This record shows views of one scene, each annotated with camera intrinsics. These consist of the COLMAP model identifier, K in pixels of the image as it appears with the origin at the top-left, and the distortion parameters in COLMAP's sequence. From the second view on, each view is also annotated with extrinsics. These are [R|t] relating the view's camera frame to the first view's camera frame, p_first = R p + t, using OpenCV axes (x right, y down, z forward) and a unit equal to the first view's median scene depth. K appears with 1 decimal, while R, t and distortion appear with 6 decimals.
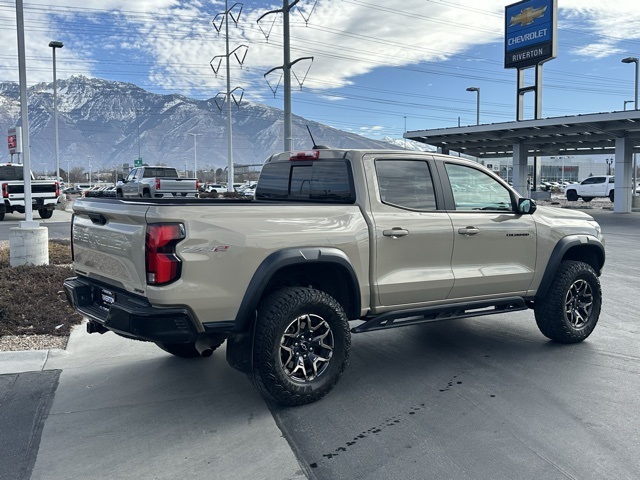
lens RADIAL K [[653.6, 0, 314.6], [0, 653.6, 239.8], [0, 0, 1]] dist [0.194651, -0.398571]
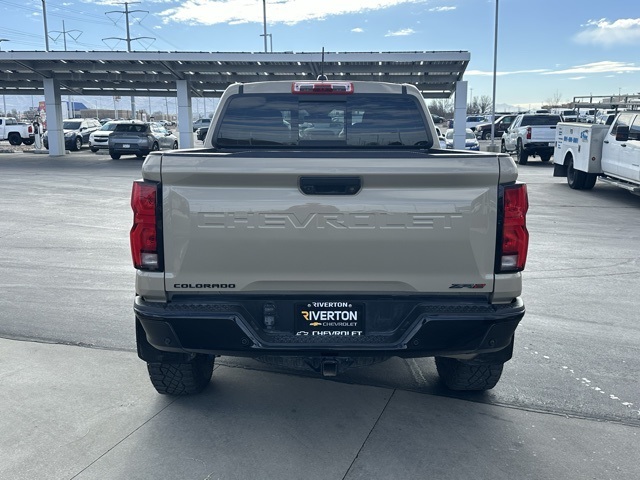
lens RADIAL K [[653.6, 0, 314.6], [0, 653.6, 239.8], [0, 0, 1]] dist [0.194651, -0.398571]
pose [[0.595307, -0.137393, 0.791665, -0.610104], [0.070038, 0.990395, 0.119216, -0.041551], [-0.800440, -0.015523, 0.599211, 0.501352]]
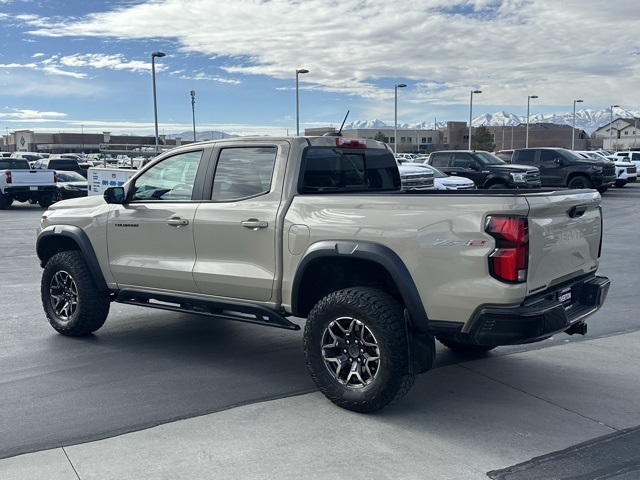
lens RADIAL K [[653.6, 0, 314.6], [0, 653.6, 239.8], [0, 0, 1]] dist [0.194651, -0.398571]
pose [[-0.255442, -0.104530, 0.961157, -0.859508], [0.084608, 0.987907, 0.129925, -0.109837], [-0.963115, 0.114510, -0.243509, 1.201735]]
